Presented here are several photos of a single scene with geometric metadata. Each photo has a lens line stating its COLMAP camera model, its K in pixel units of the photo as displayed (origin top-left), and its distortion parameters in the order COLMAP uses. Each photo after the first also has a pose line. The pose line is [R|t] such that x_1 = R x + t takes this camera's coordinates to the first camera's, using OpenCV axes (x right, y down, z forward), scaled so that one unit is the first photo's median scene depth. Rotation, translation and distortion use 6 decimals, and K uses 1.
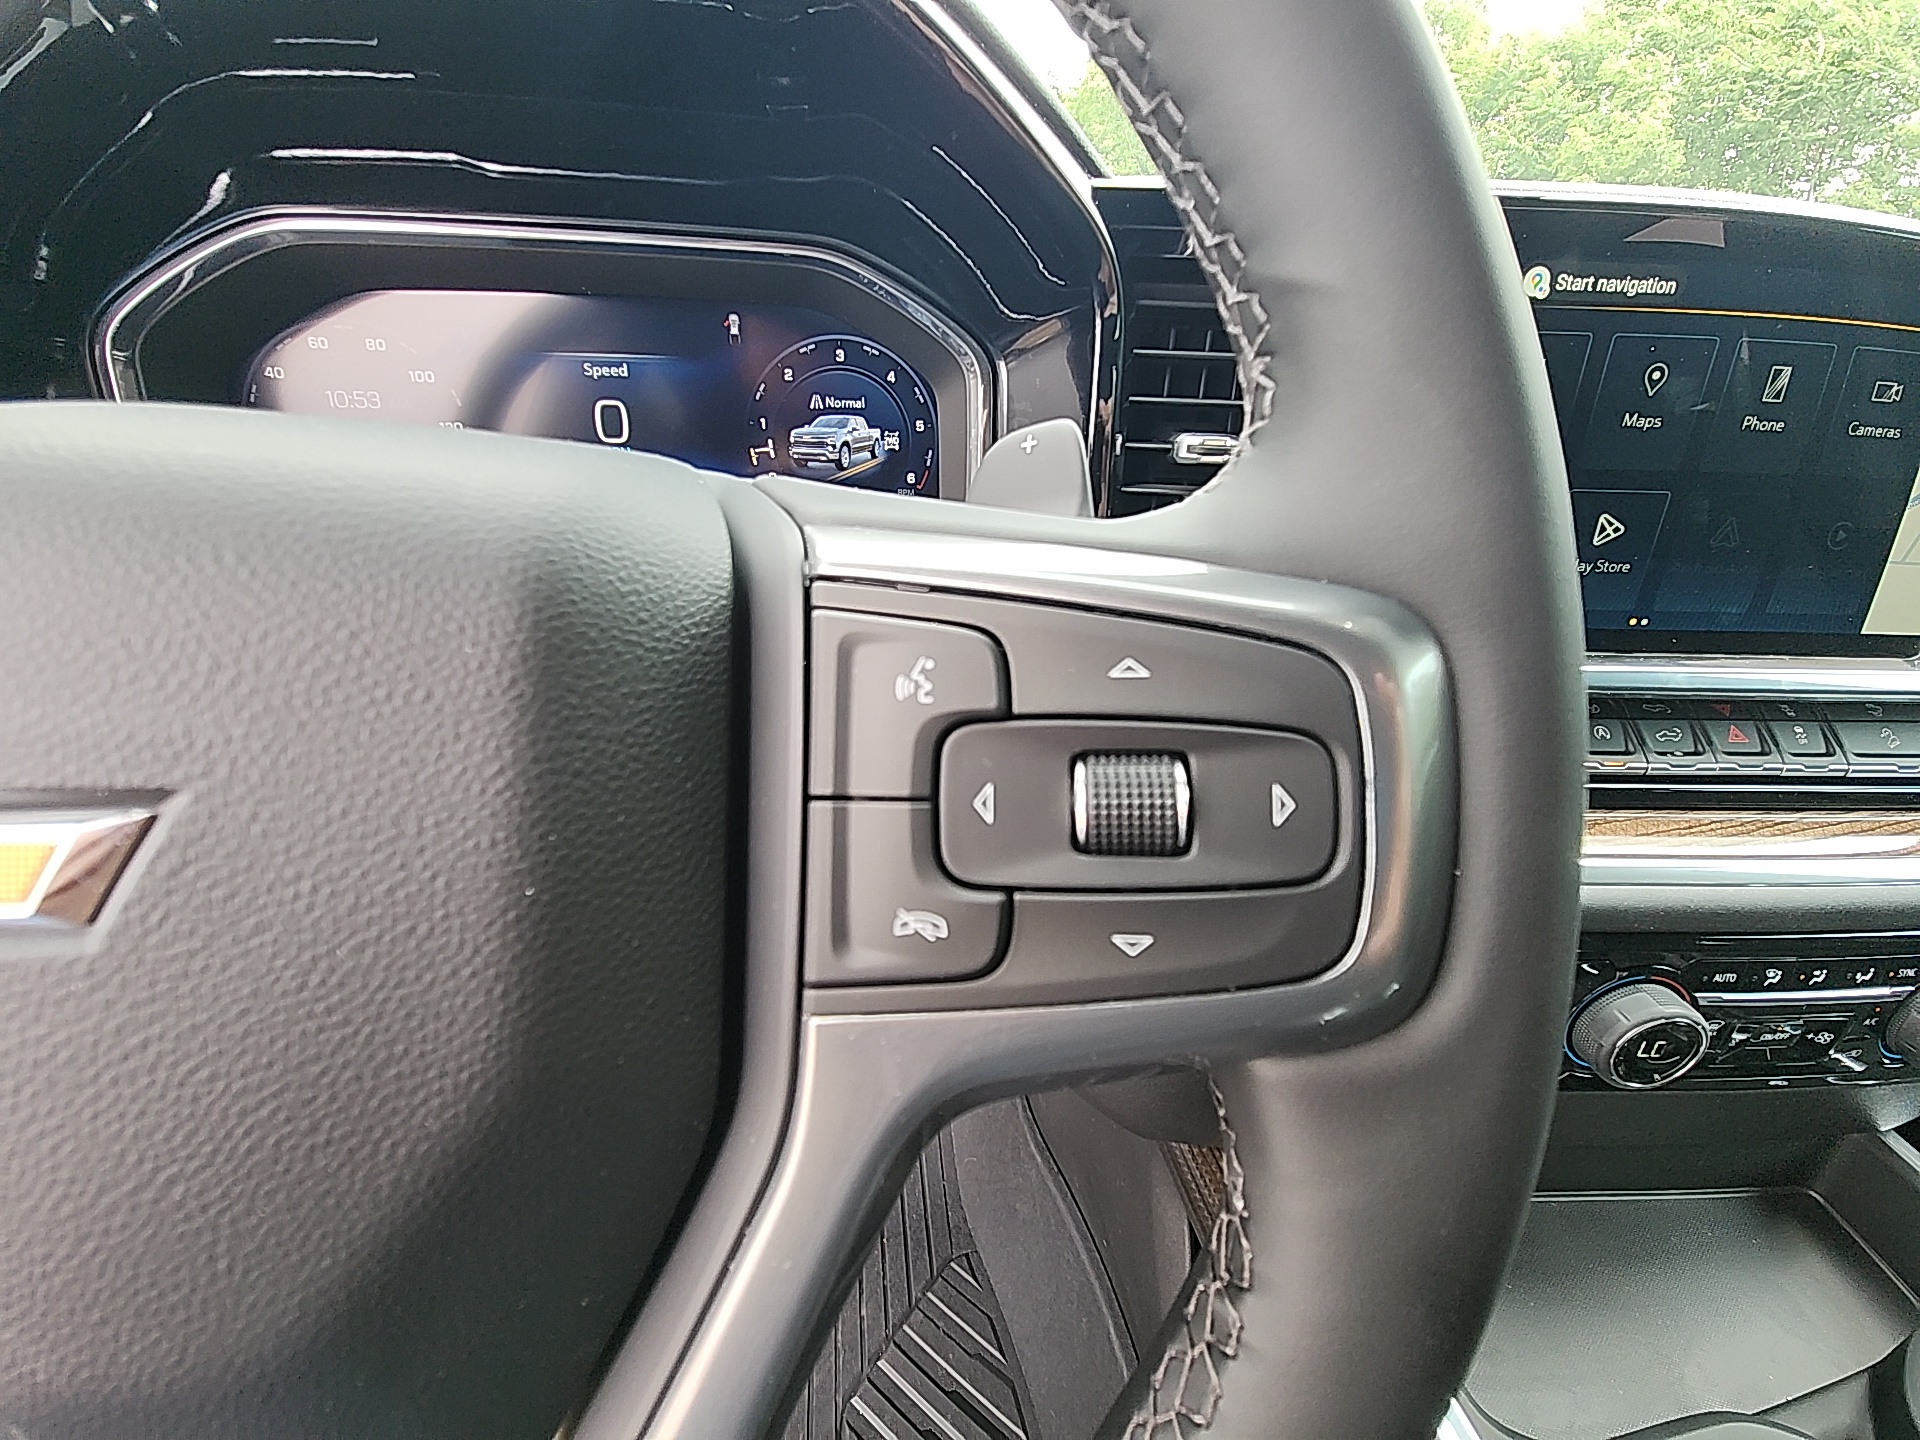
lens RADIAL K [[779.7, 0, 951.7], [0, 779.7, 711.1], [0, 0, 1]] dist [0.008236, -0.005948]
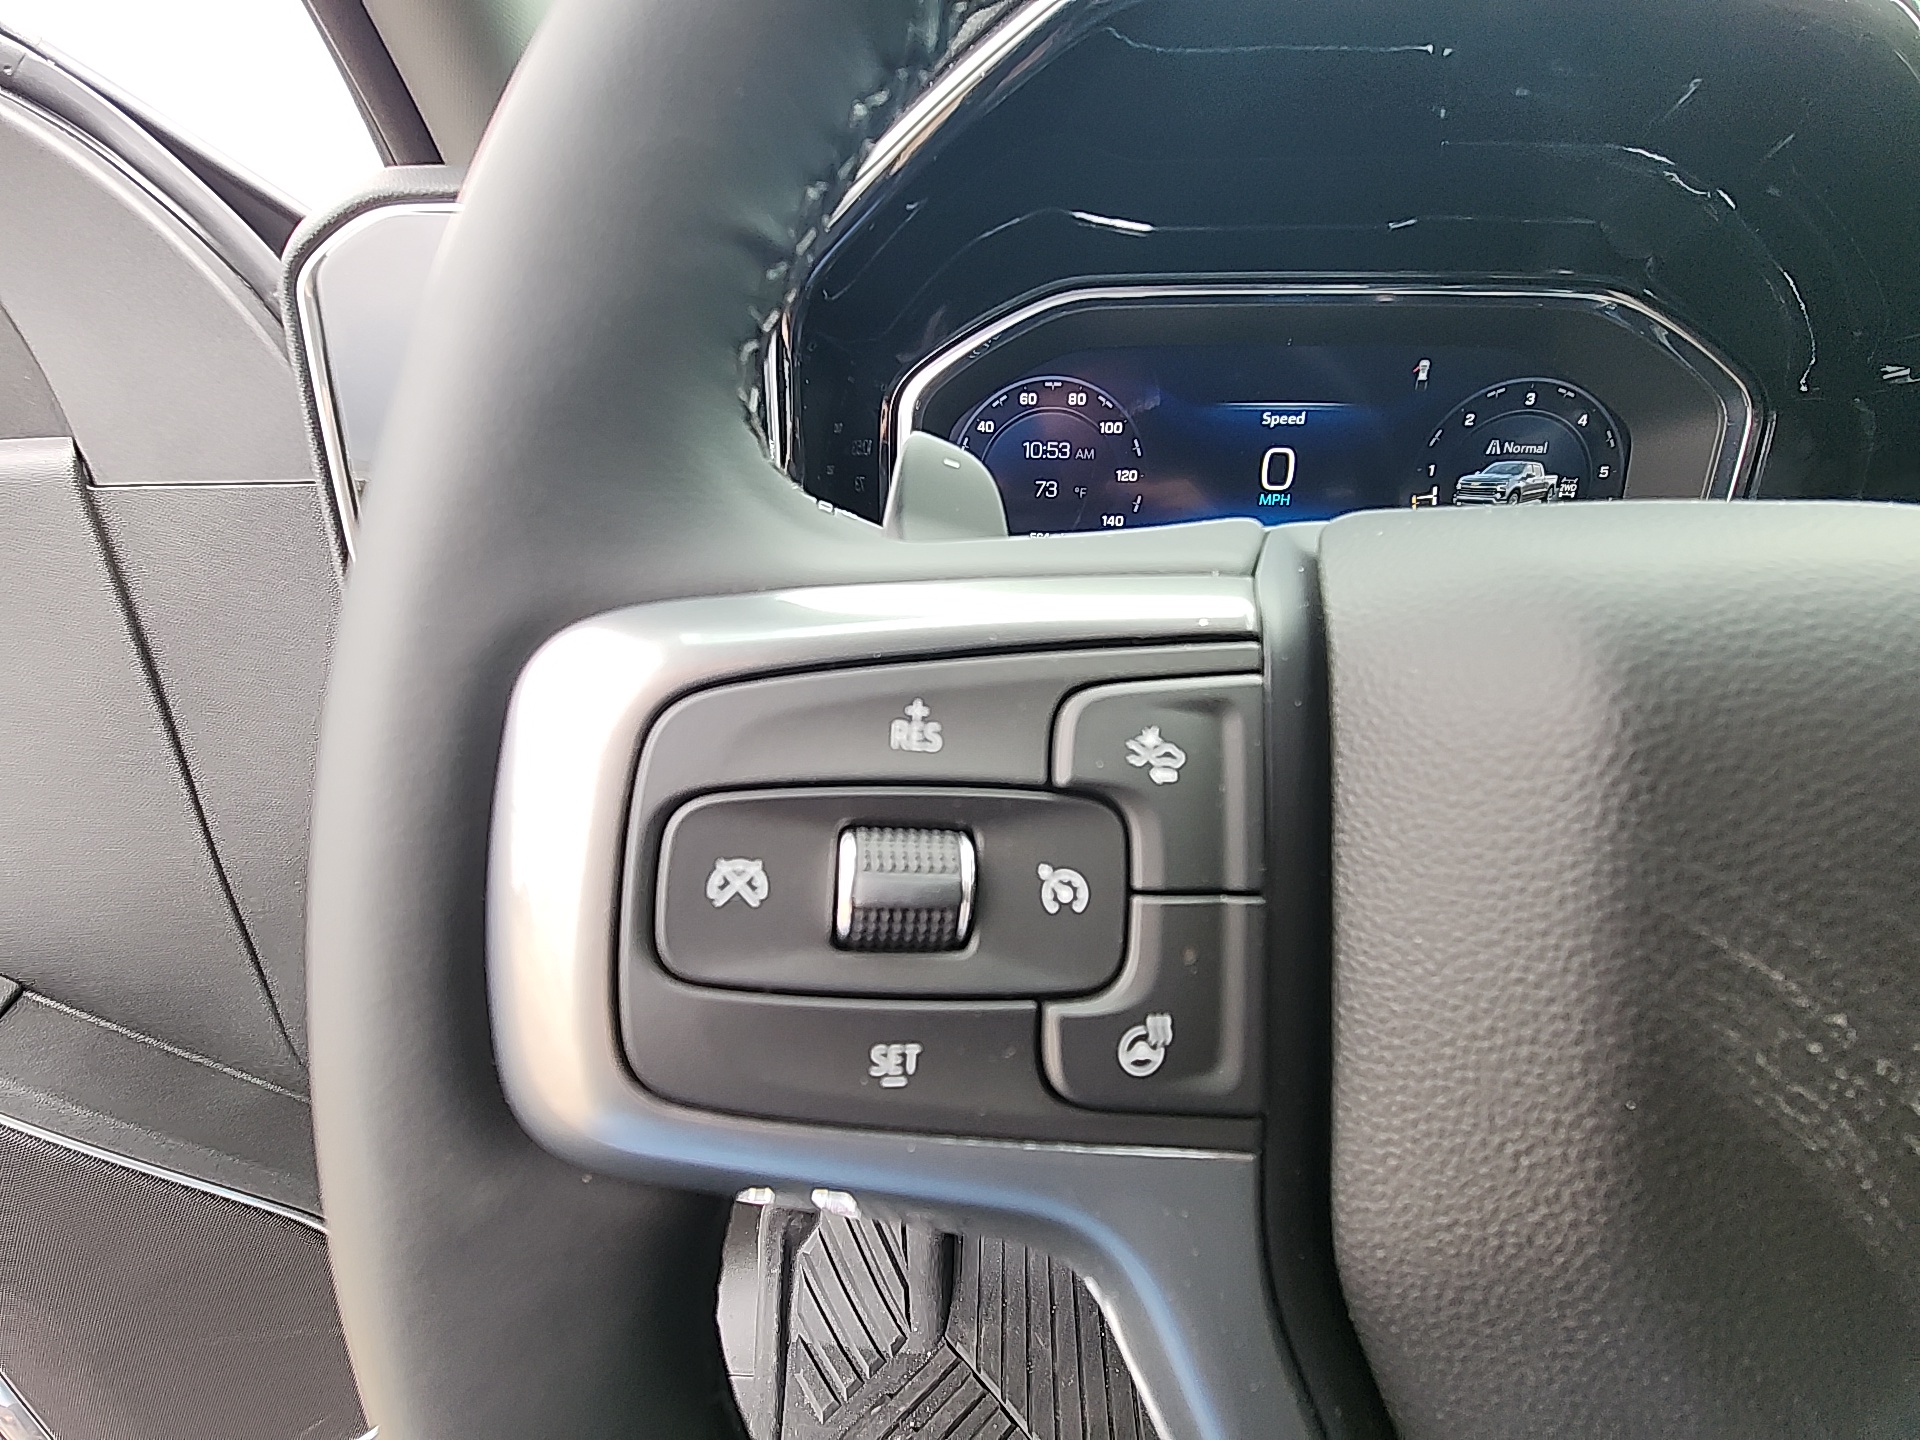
lens RADIAL K [[779.7, 0, 951.5], [0, 779.7, 712.8], [0, 0, 1]] dist [0.008236, -0.005948]
pose [[0.978481, 0.062519, -0.196635, -0.733292], [-0.067755, 0.997501, -0.020007, -0.013247], [0.194893, 0.032899, 0.980273, -0.058175]]
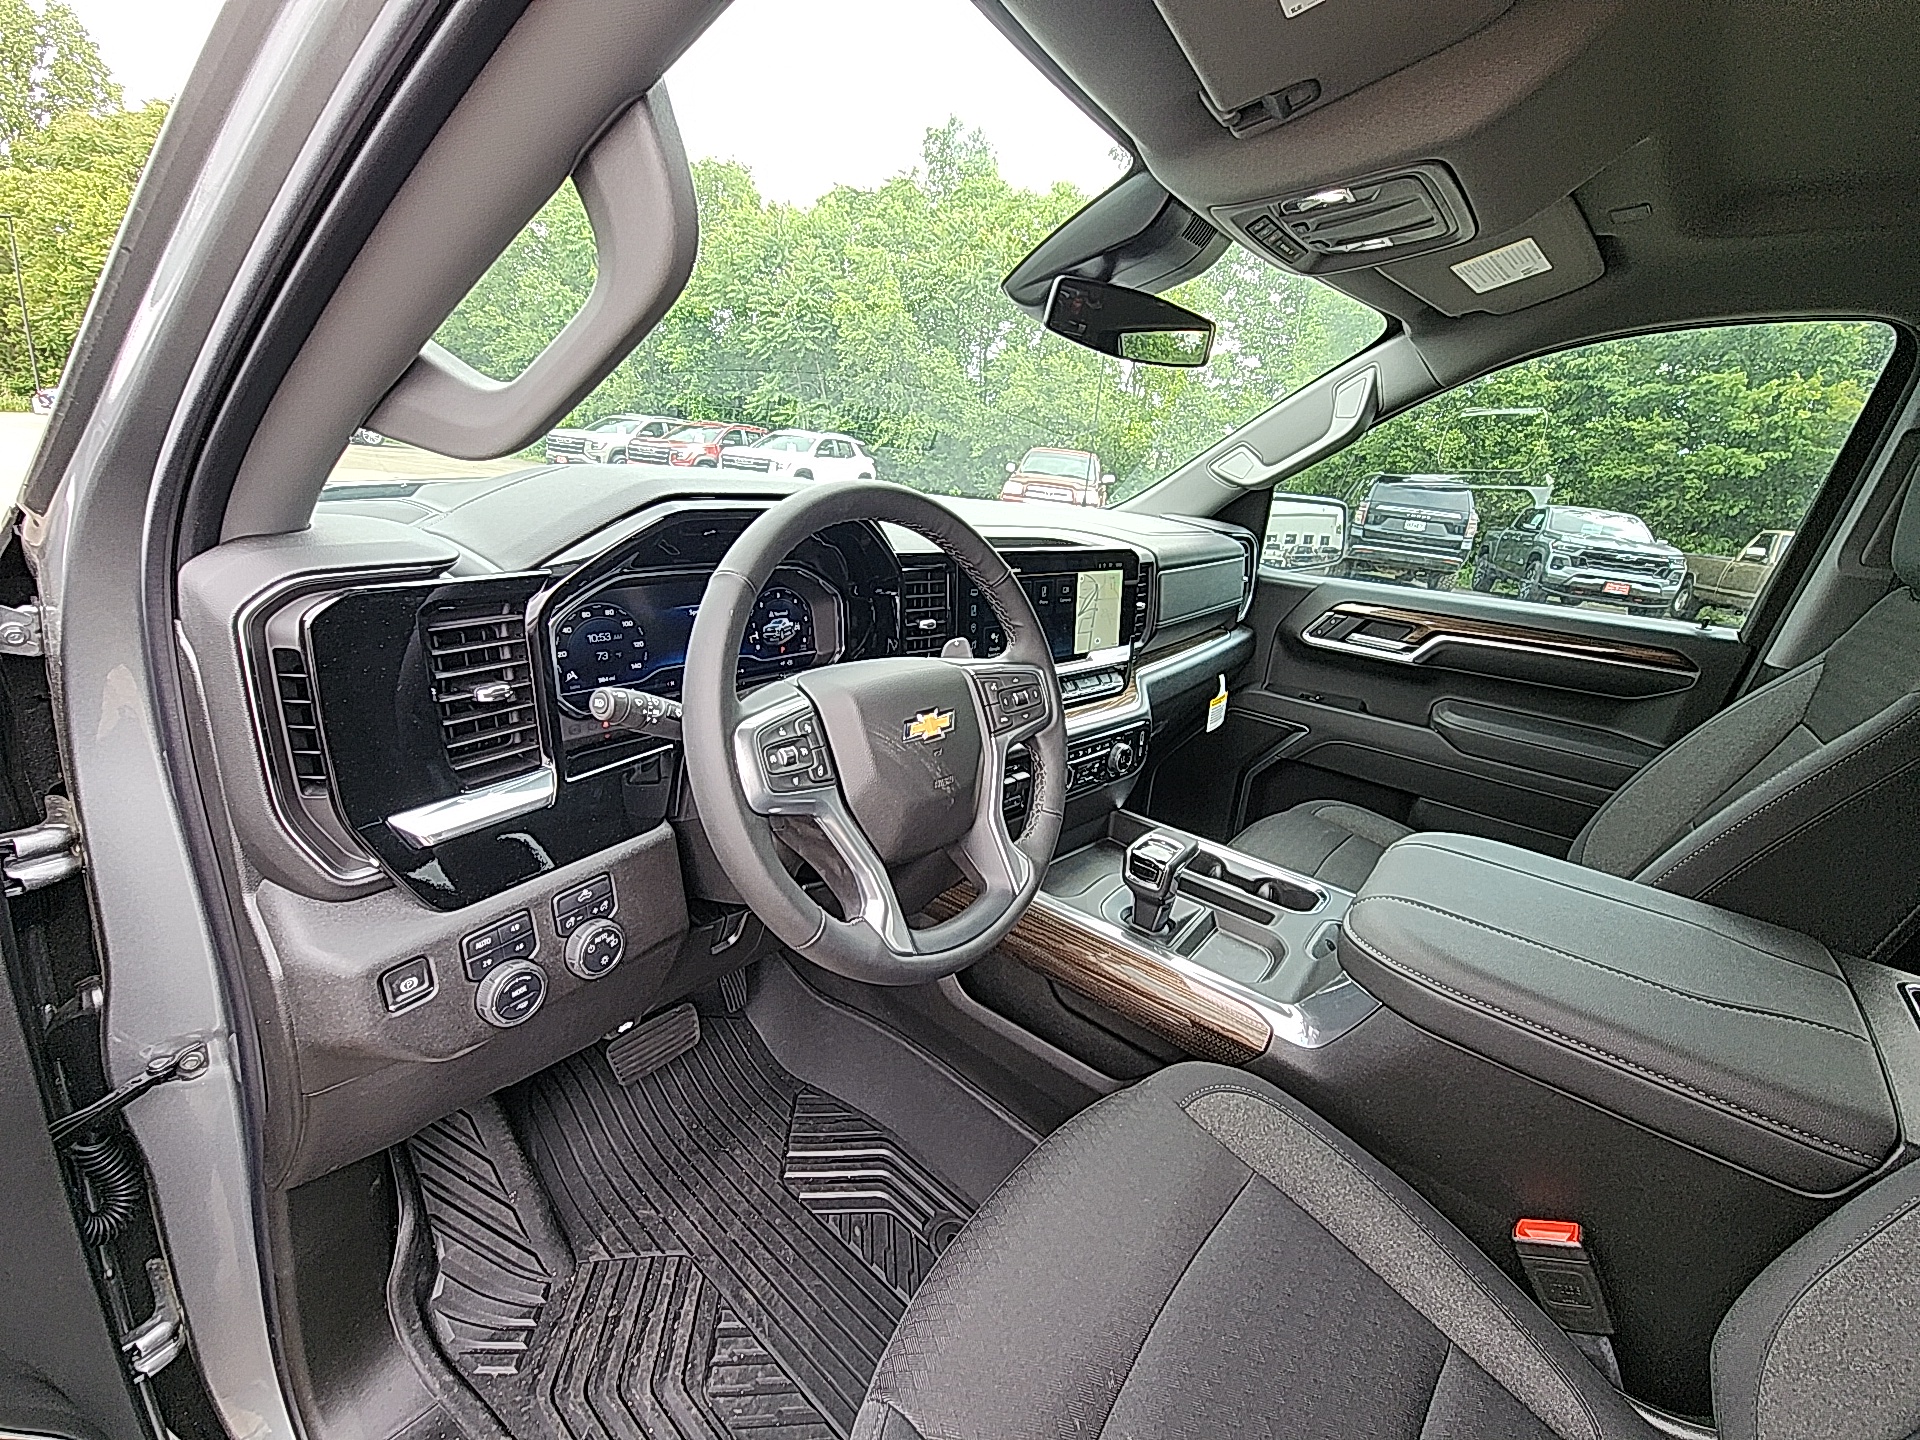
lens RADIAL K [[779.7, 0, 952.9], [0, 779.7, 696.6], [0, 0, 1]] dist [0.008236, -0.005948]
pose [[0.743254, -0.164573, 0.648451, -1.625320], [0.233818, 0.972047, -0.021302, 0.037230], [-0.626819, 0.167452, 0.760958, -1.357375]]
